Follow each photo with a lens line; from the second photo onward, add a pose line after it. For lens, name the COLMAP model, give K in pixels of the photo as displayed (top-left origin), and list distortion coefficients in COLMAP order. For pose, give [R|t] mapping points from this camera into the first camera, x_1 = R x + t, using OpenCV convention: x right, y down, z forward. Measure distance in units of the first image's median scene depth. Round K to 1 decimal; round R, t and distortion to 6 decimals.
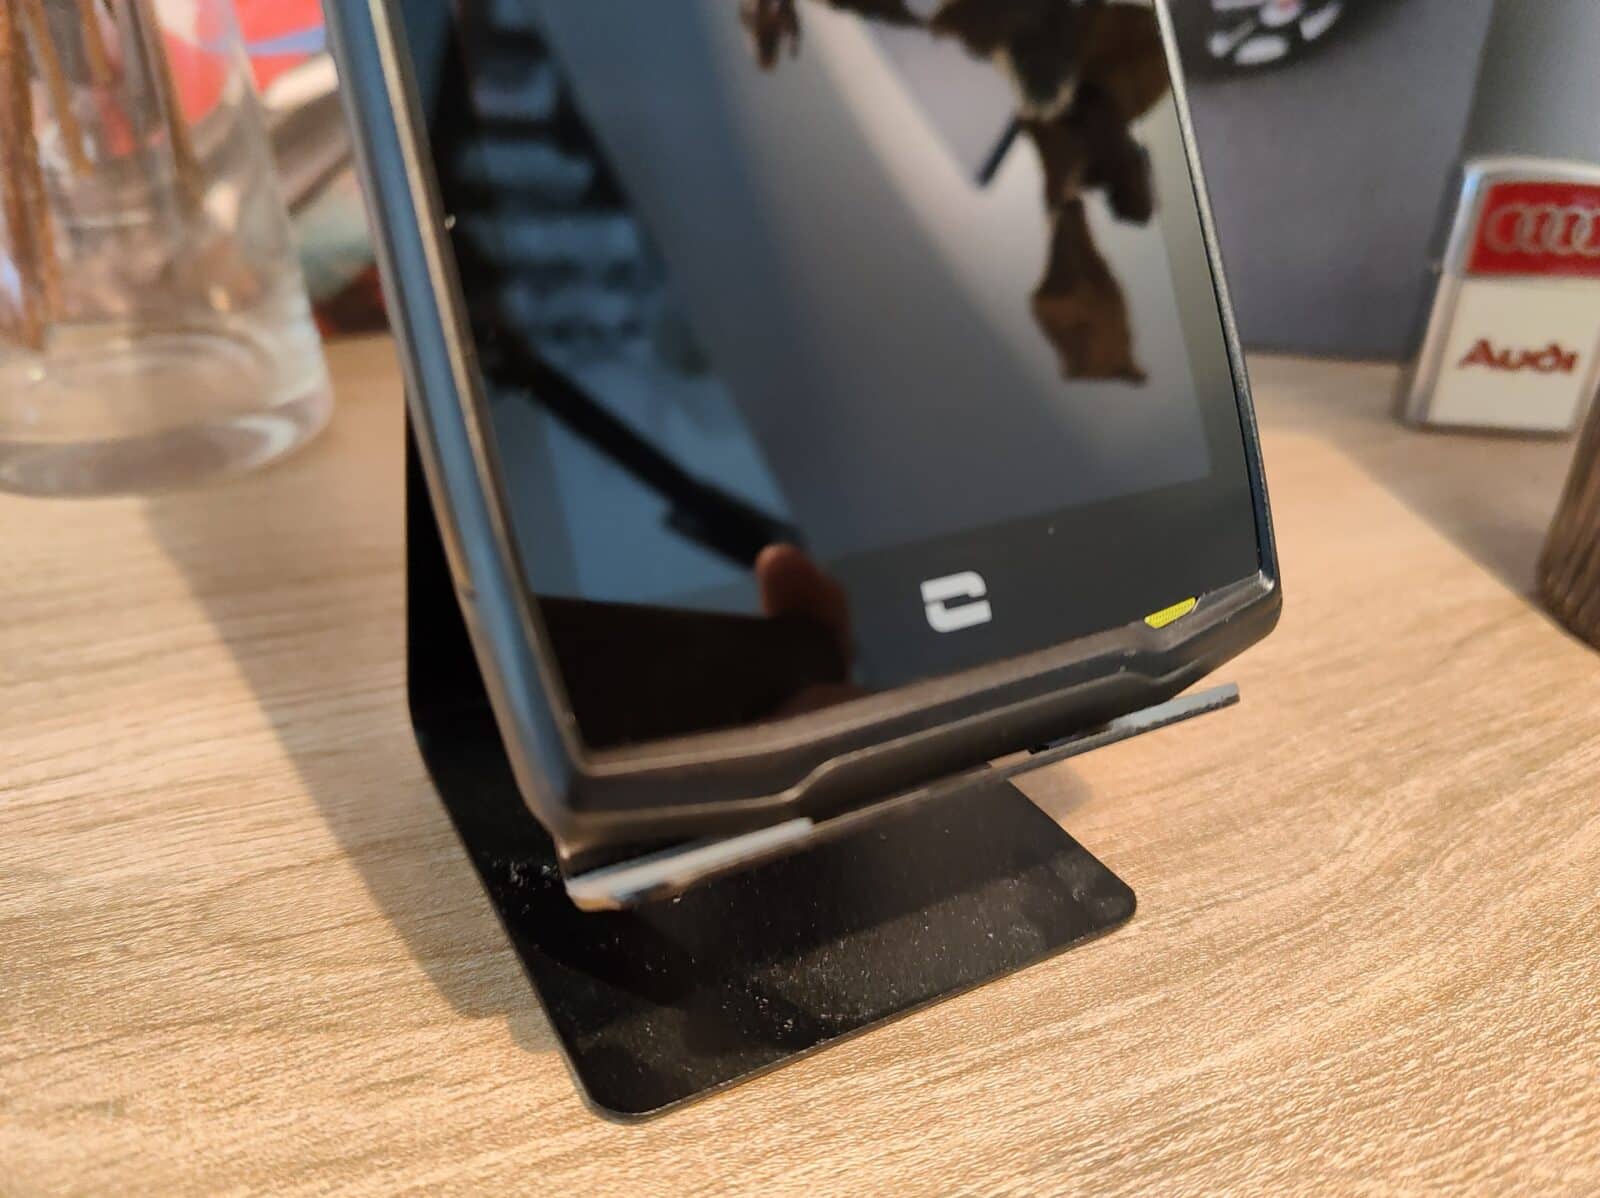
lens RADIAL K [[1315.7, 0, 800.0], [0, 1315.7, 599.0], [0, 0, 1]] dist [0.002719, -0.039589]
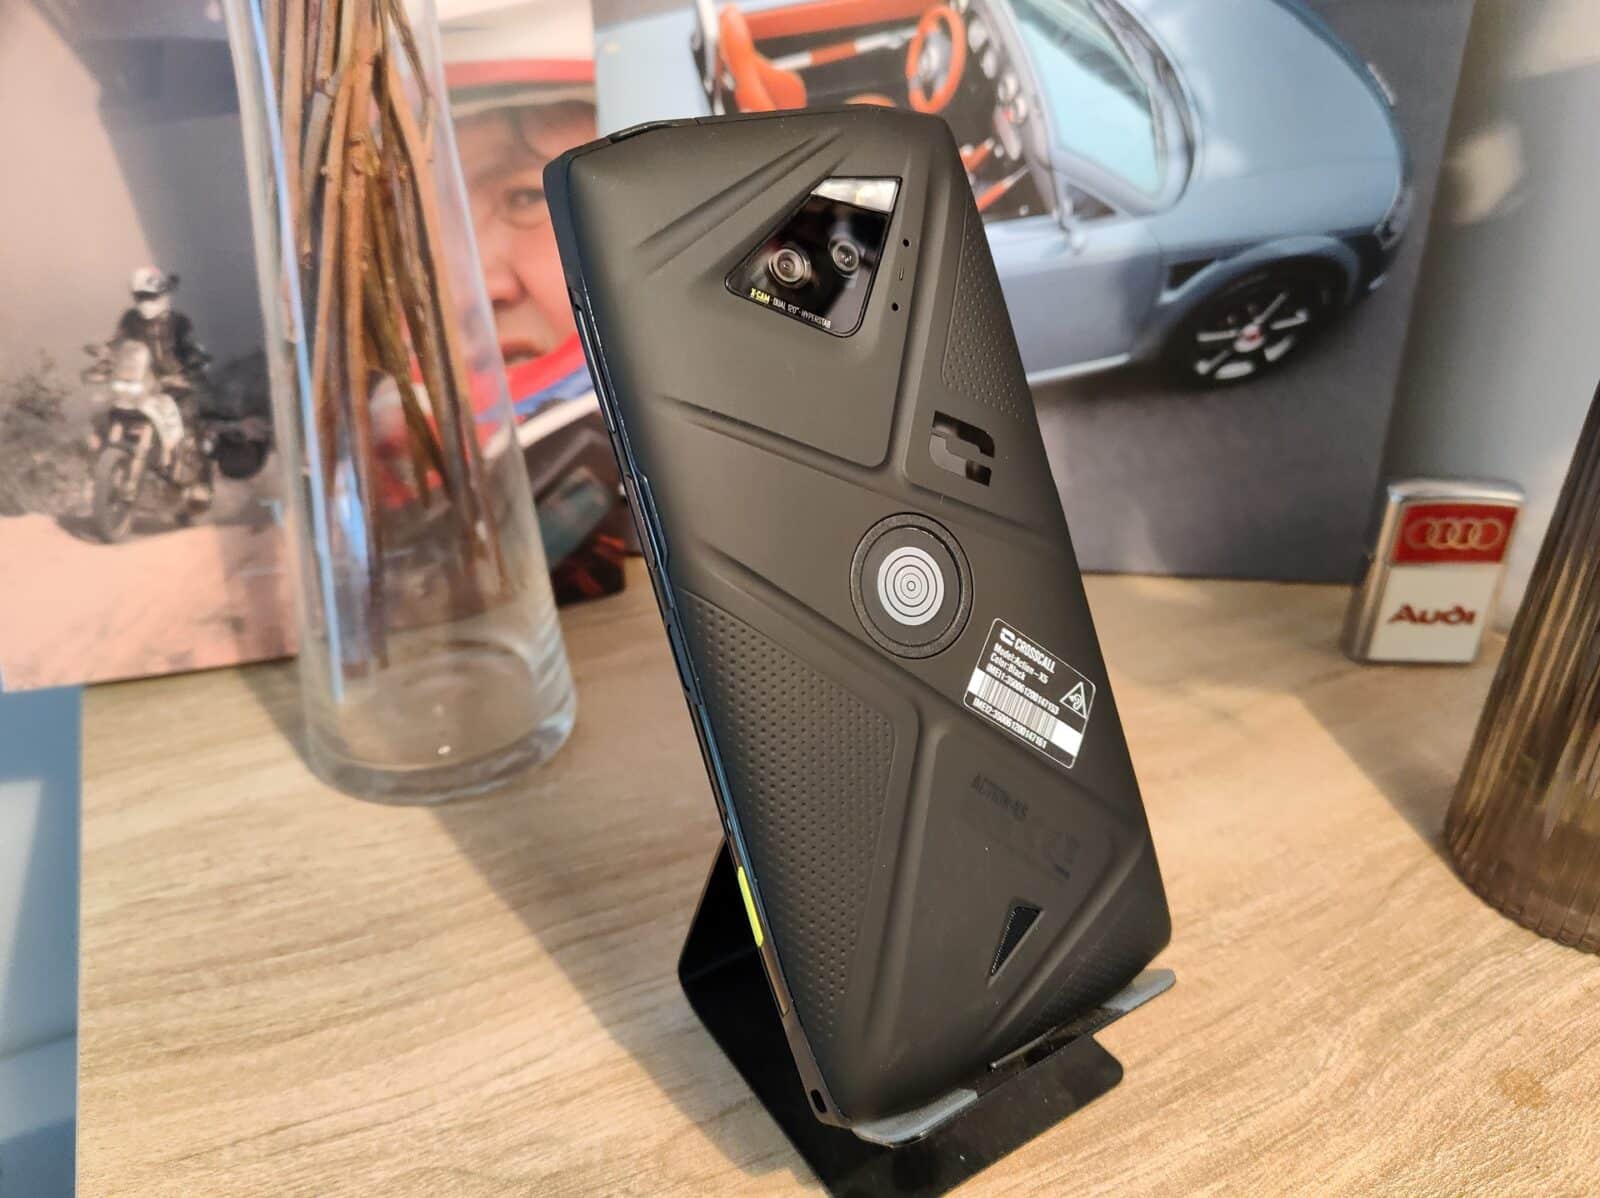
lens RADIAL K [[1187.2, 0, 829.9], [0, 1187.2, 681.4], [0, 0, 1]] dist [-0.003668, 0.001198]
pose [[0.998437, -0.055069, 0.009548, -0.182372], [0.054661, 0.997753, 0.038748, -0.362812], [-0.011660, -0.038165, 0.999203, -0.438379]]
